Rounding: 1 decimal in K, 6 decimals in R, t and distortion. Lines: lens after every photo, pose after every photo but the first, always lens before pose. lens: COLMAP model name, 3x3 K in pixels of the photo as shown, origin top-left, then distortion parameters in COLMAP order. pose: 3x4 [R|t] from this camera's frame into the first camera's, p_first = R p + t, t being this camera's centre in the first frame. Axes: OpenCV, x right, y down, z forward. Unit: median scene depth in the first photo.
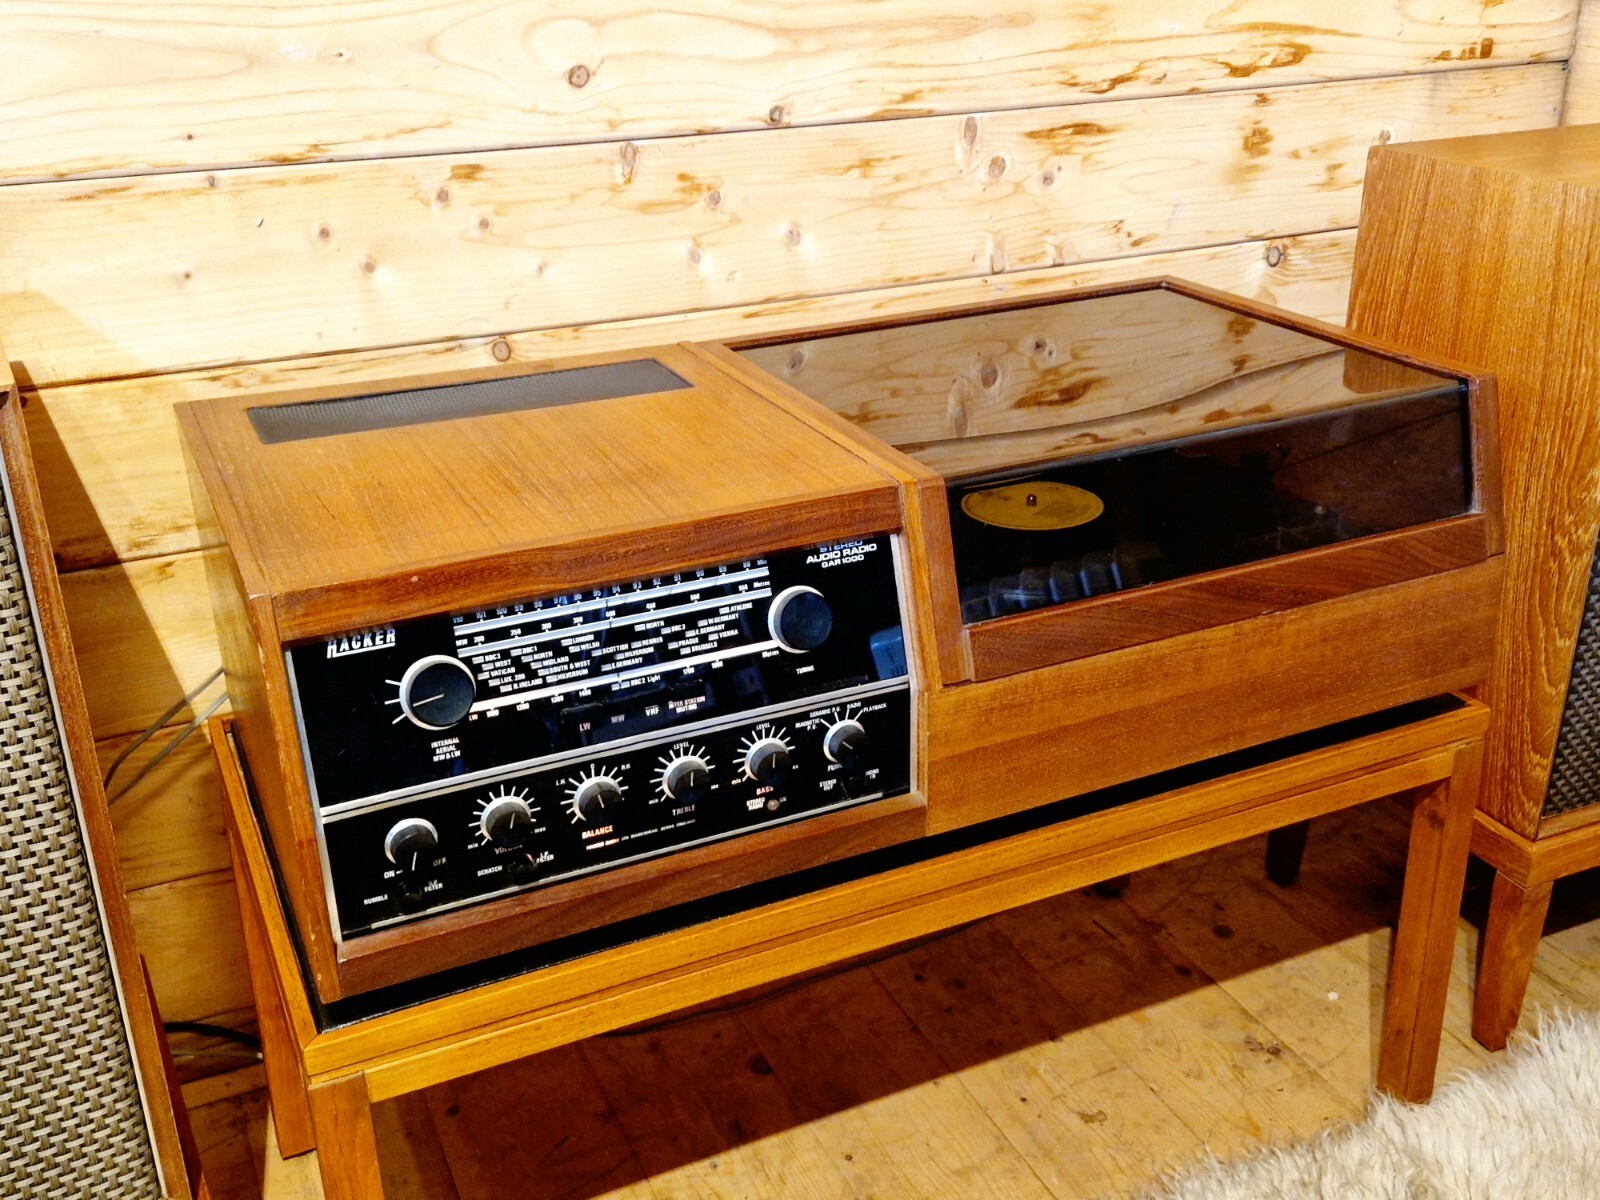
lens RADIAL K [[1600.5, 0, 817.8], [0, 1600.5, 591.5], [0, 0, 1]] dist [0.104118, -0.158383]
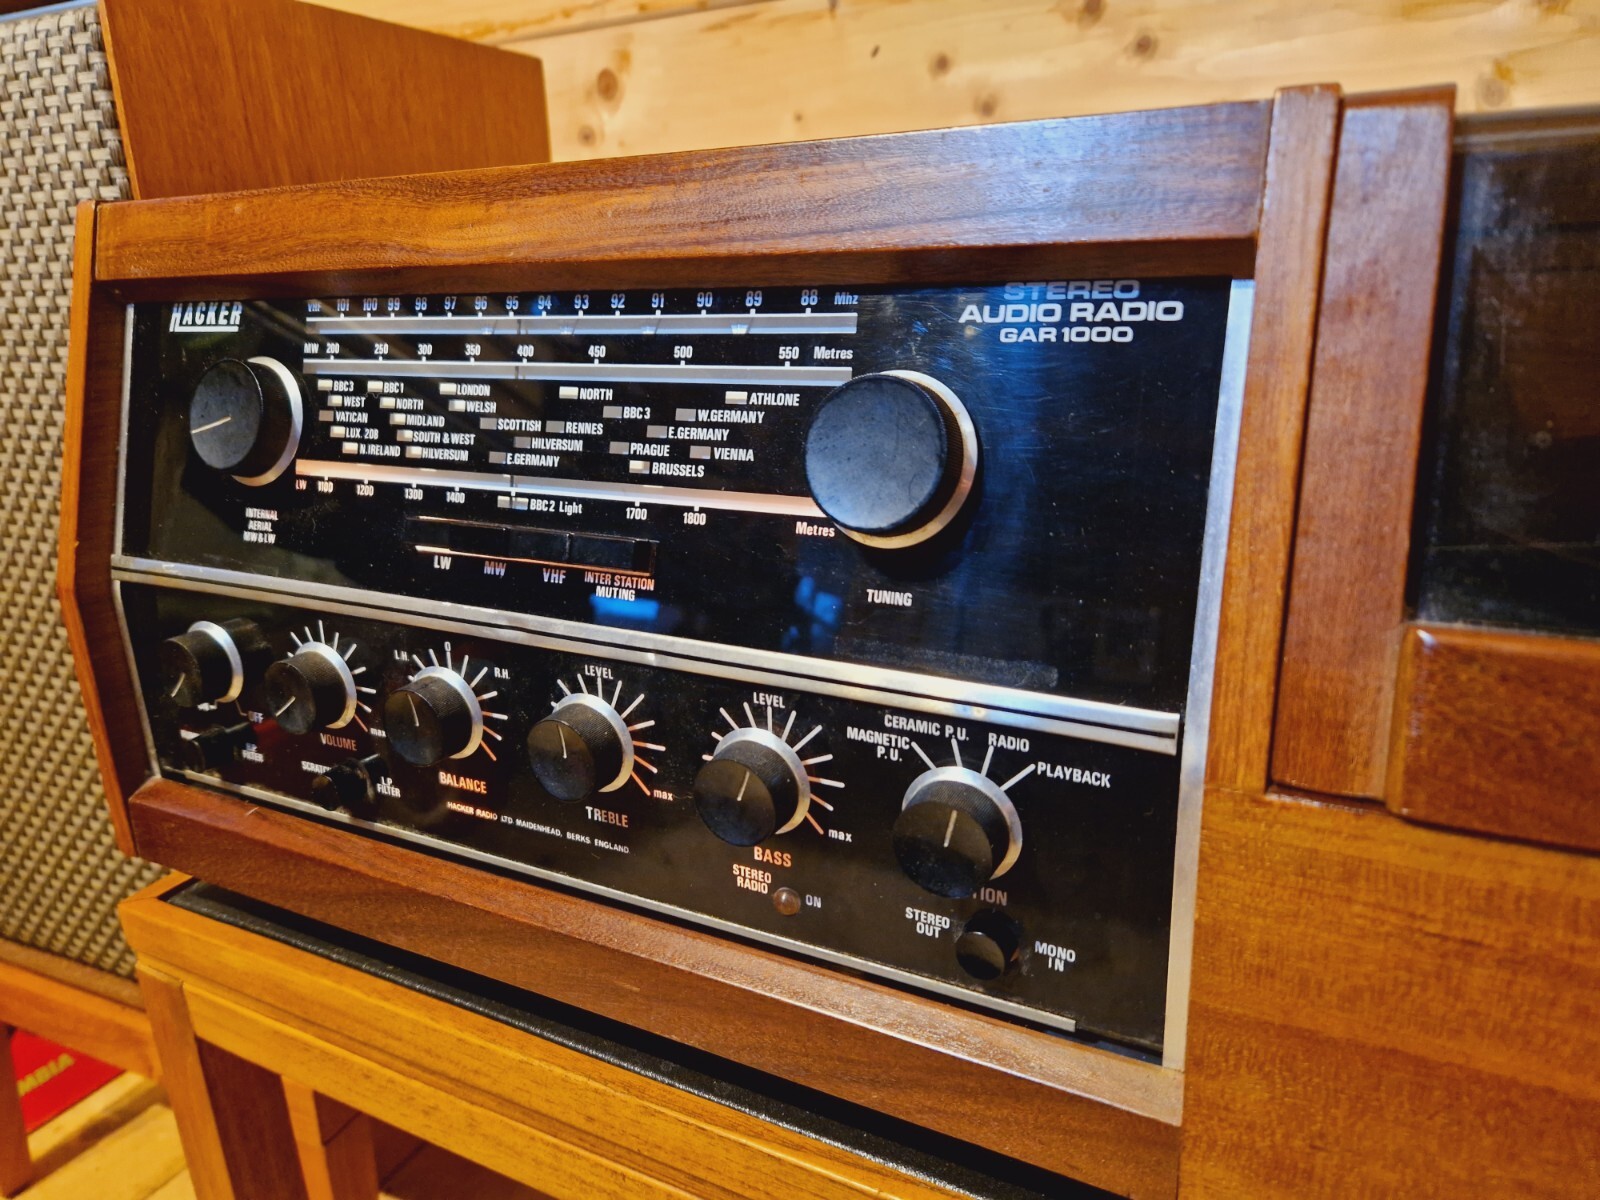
lens RADIAL K [[1099.5, 0, 792.0], [0, 1099.5, 590.3], [0, 0, 1]] dist [0.058903, -0.072037]
pose [[0.600333, 0.217566, -0.769587, 0.188271], [-0.292979, 0.955218, 0.041500, 0.044523], [0.744153, 0.200559, 0.637191, 0.840342]]
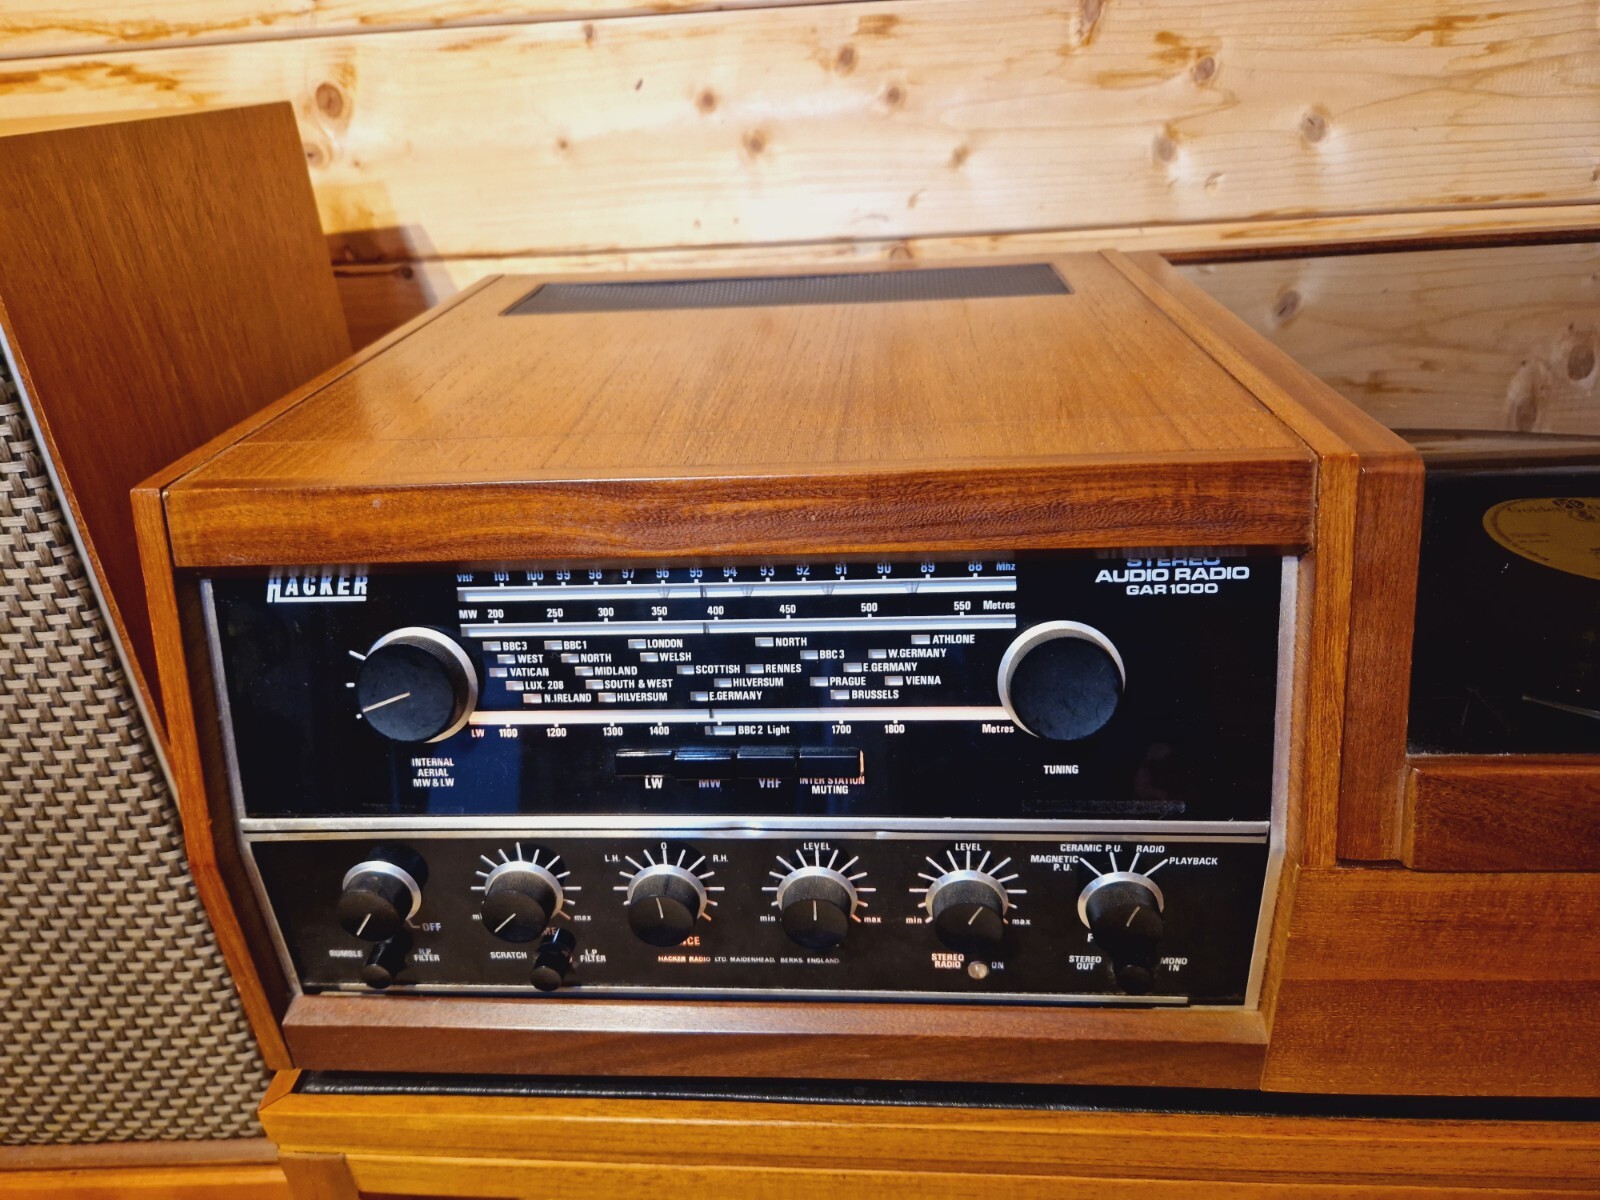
lens RADIAL K [[1094.7, 0, 791.6], [0, 1094.7, 611.8], [0, 0, 1]] dist [0.070976, -0.077822]
pose [[0.870063, 0.191107, -0.454388, 0.076589], [-0.155075, 0.981105, 0.115696, -0.035754], [0.467912, -0.030199, 0.883259, 0.640936]]
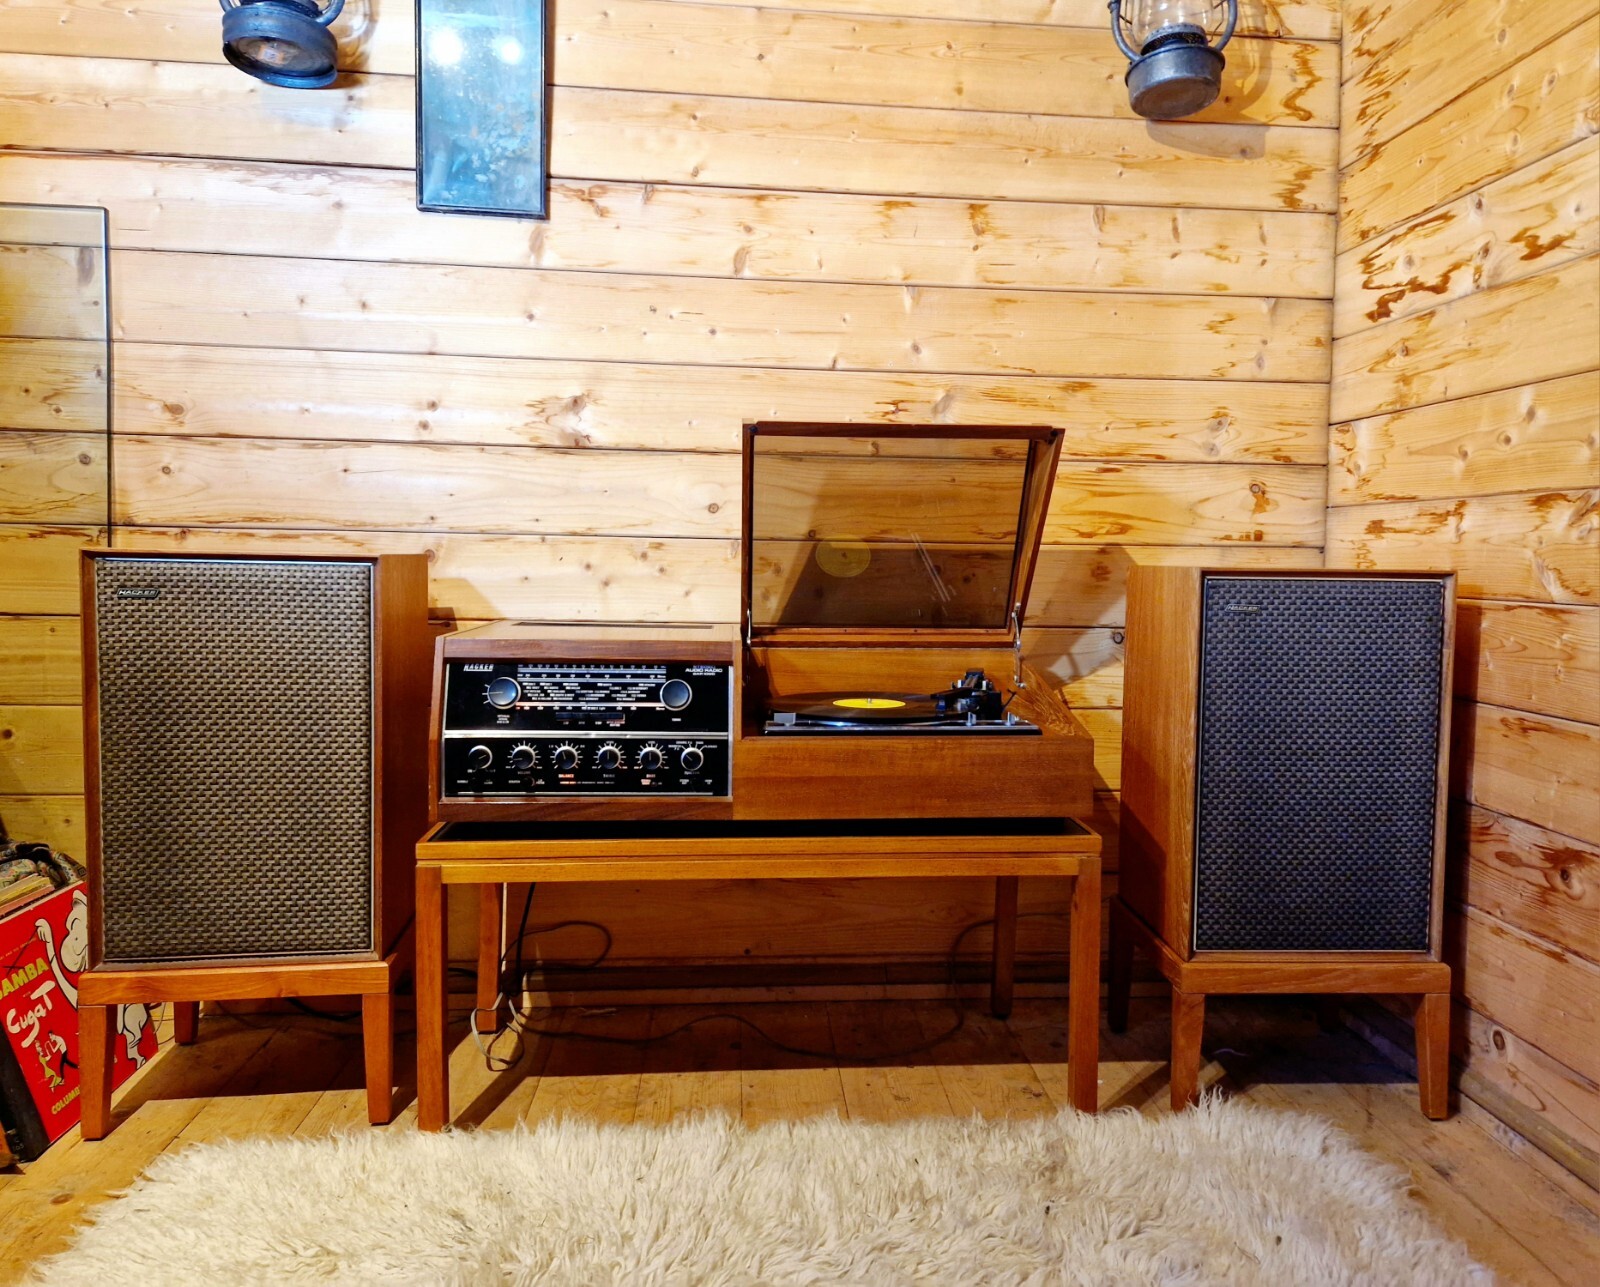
lens RADIAL K [[1167.4, 0, 843.5], [0, 1167.4, 614.8], [0, 0, 1]] dist [0.099096, -0.102863]
pose [[0.940661, 0.046267, -0.336179, 0.750238], [-0.162596, 0.930991, -0.326832, 0.408559], [0.297858, 0.362099, 0.883269, -0.386025]]
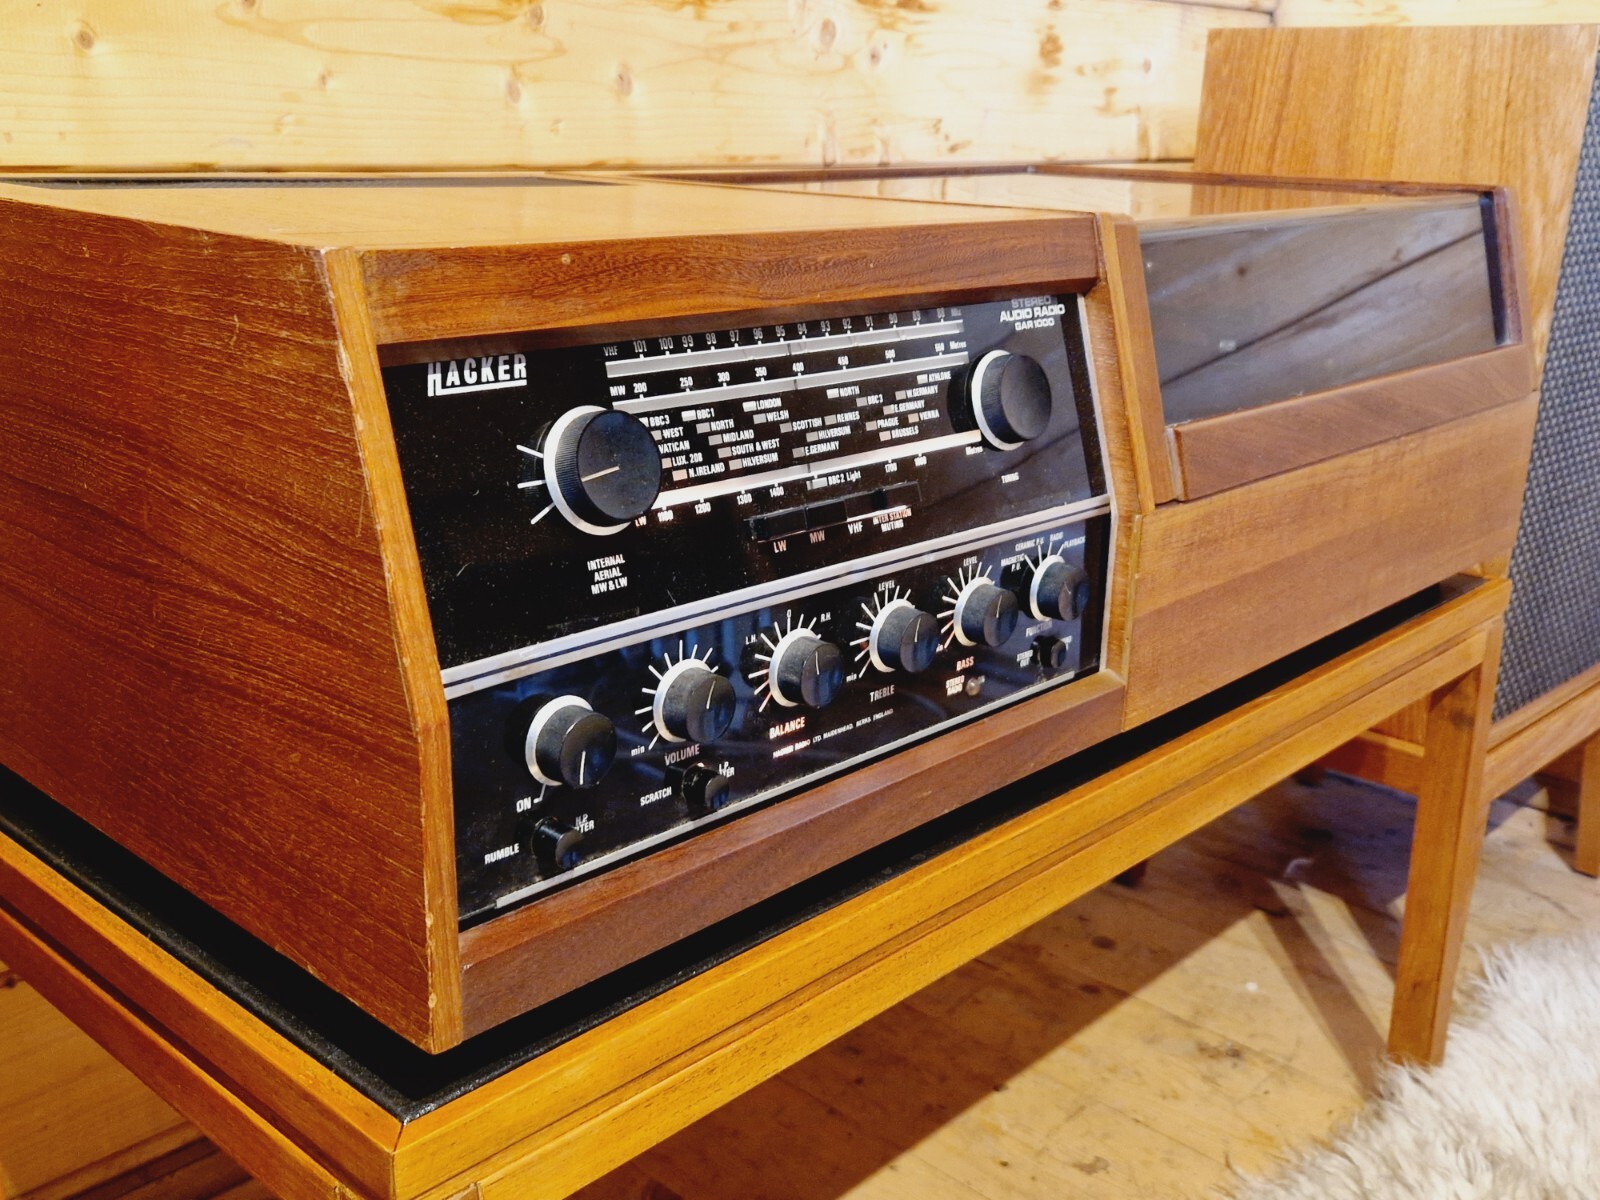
lens RADIAL K [[1601.9, 0, 800.0], [0, 1601.9, 600.0], [0, 0, 1]] dist [0.099978, -0.141554]
pose [[0.929043, -0.070428, 0.363205, -0.355244], [0.109915, 0.989931, -0.089195, 0.156823], [-0.353266, 0.122788, 0.927430, 0.416175]]
